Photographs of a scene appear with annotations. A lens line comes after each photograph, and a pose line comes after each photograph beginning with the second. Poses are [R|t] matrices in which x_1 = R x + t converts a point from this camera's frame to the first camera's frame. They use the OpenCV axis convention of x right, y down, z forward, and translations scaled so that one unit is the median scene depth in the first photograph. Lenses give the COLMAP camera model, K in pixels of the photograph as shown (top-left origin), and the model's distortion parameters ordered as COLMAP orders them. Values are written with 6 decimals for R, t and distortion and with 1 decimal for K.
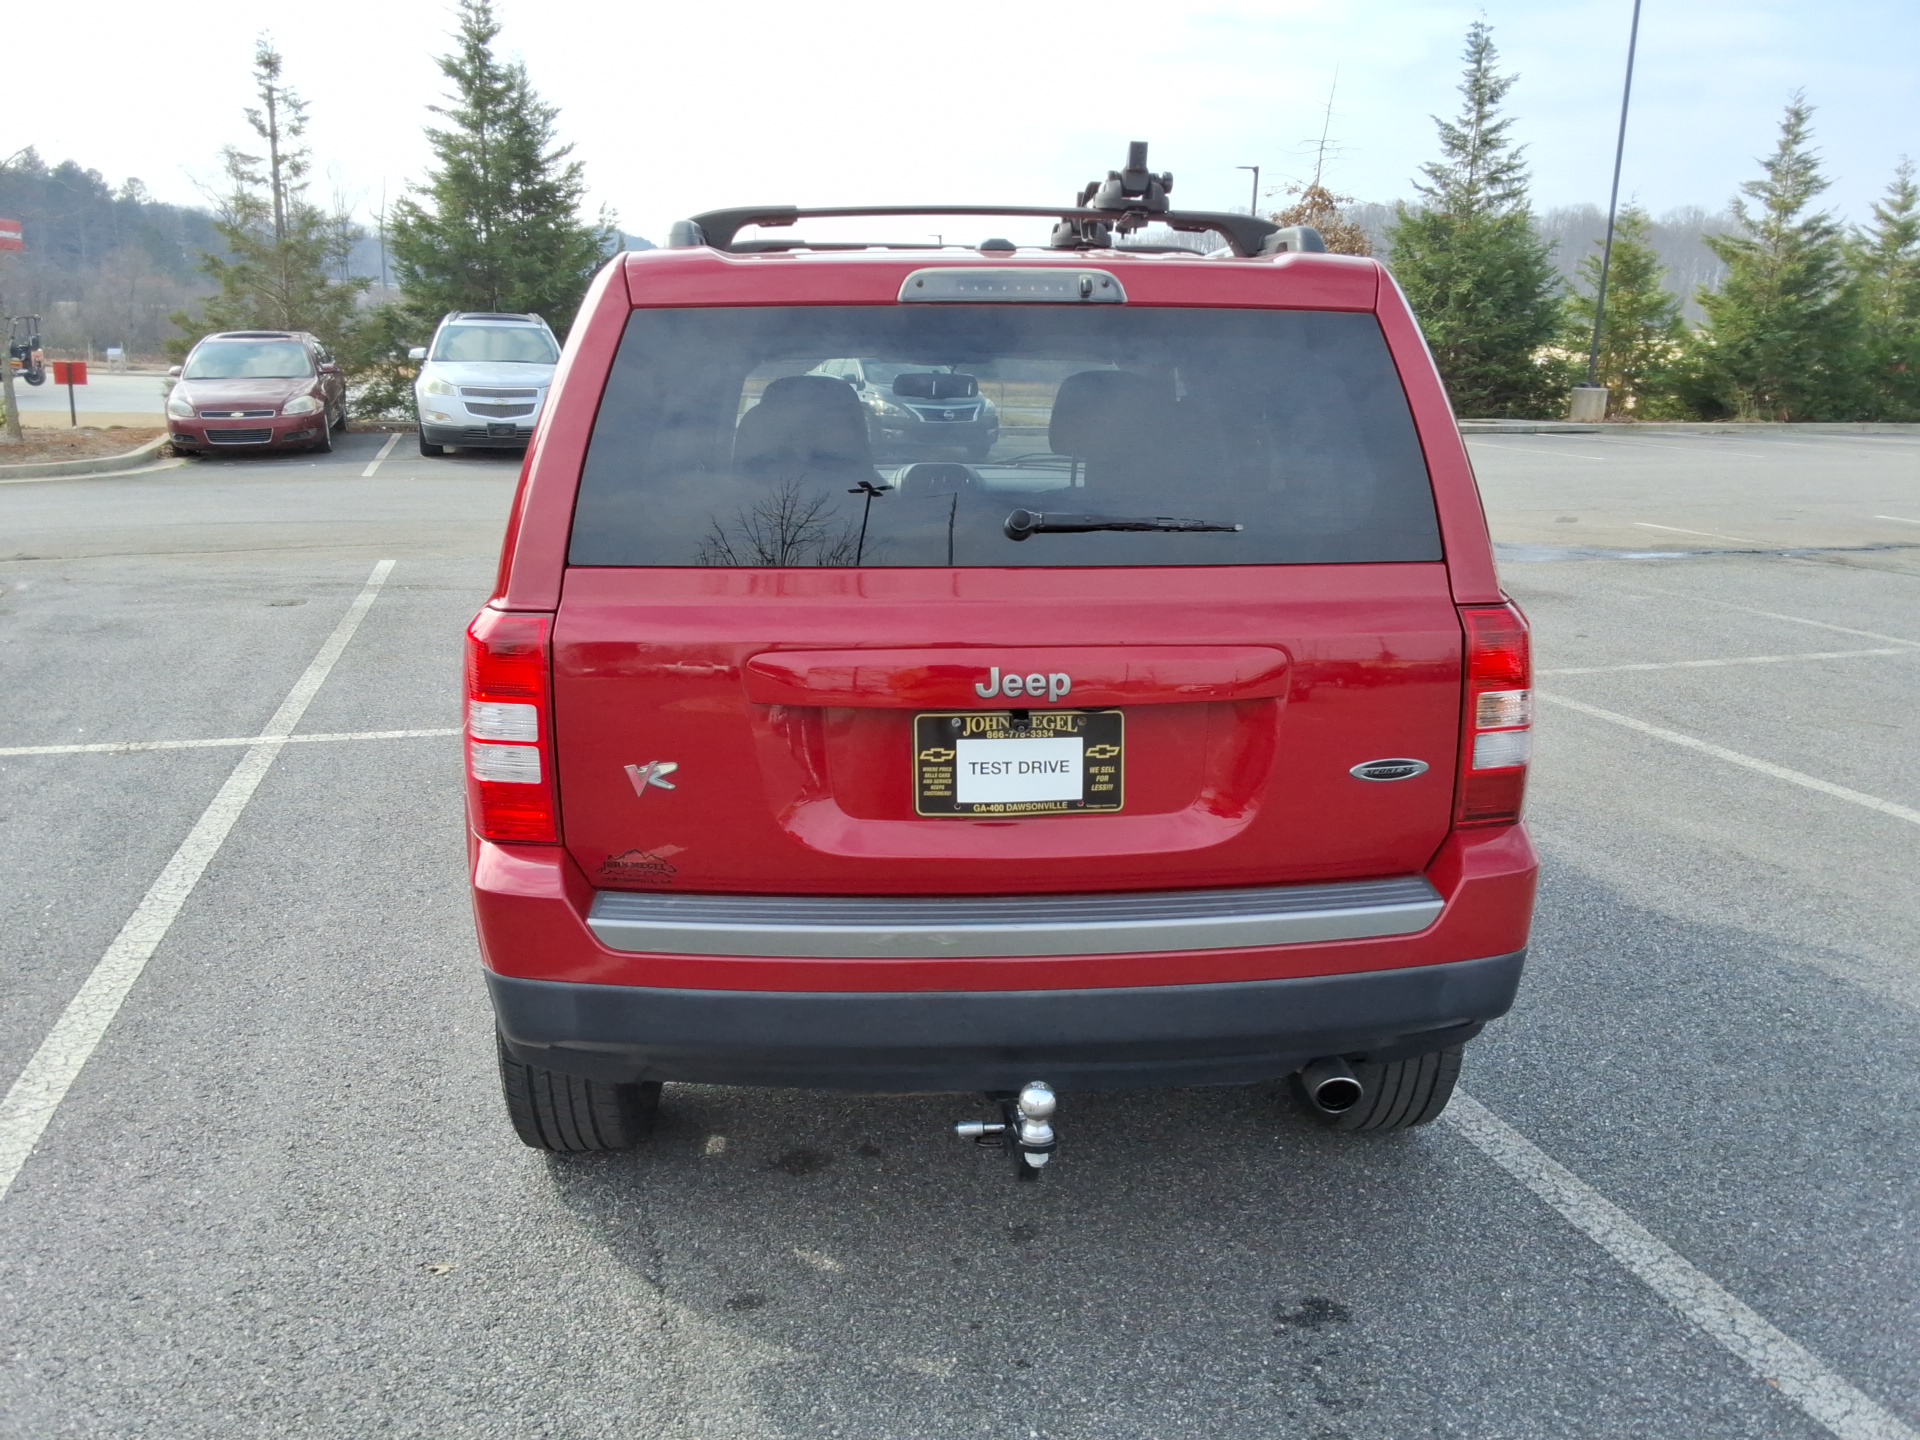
lens RADIAL K [[1568.8, 0, 979.7], [0, 1568.8, 714.6], [0, 0, 1]] dist [0.074904, -0.116965]
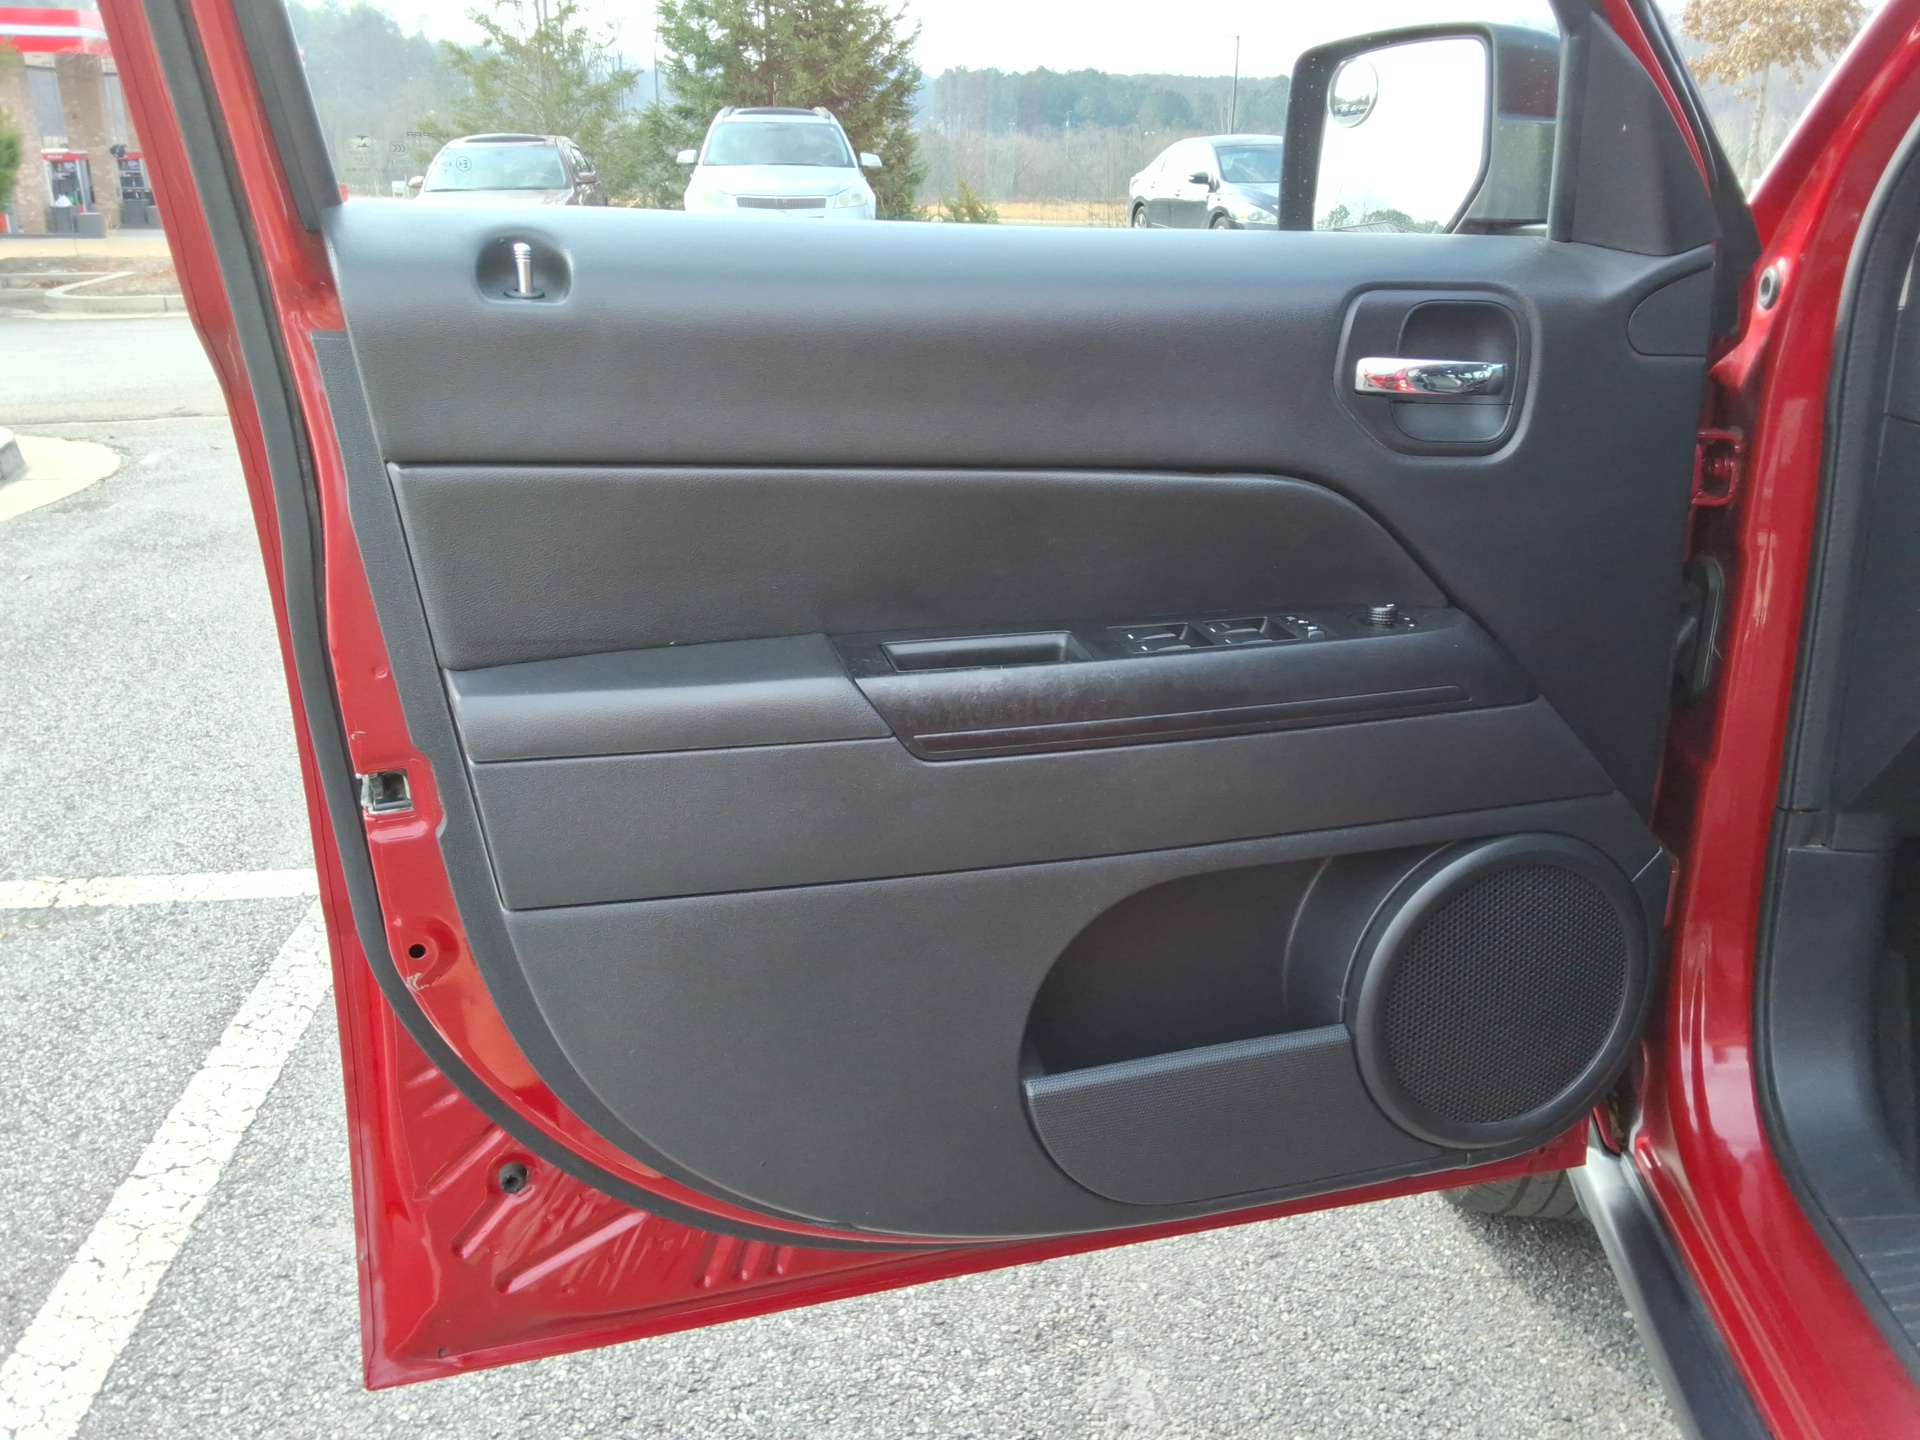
lens RADIAL K [[1579.1, 0, 987.9], [0, 1579.1, 717.9], [0, 0, 1]] dist [0.153047, -0.267884]
pose [[0.987130, 0.033334, -0.156408, -0.047177], [-0.017729, 0.994817, 0.100122, -0.018108], [0.158935, -0.096060, 0.982605, 0.139259]]
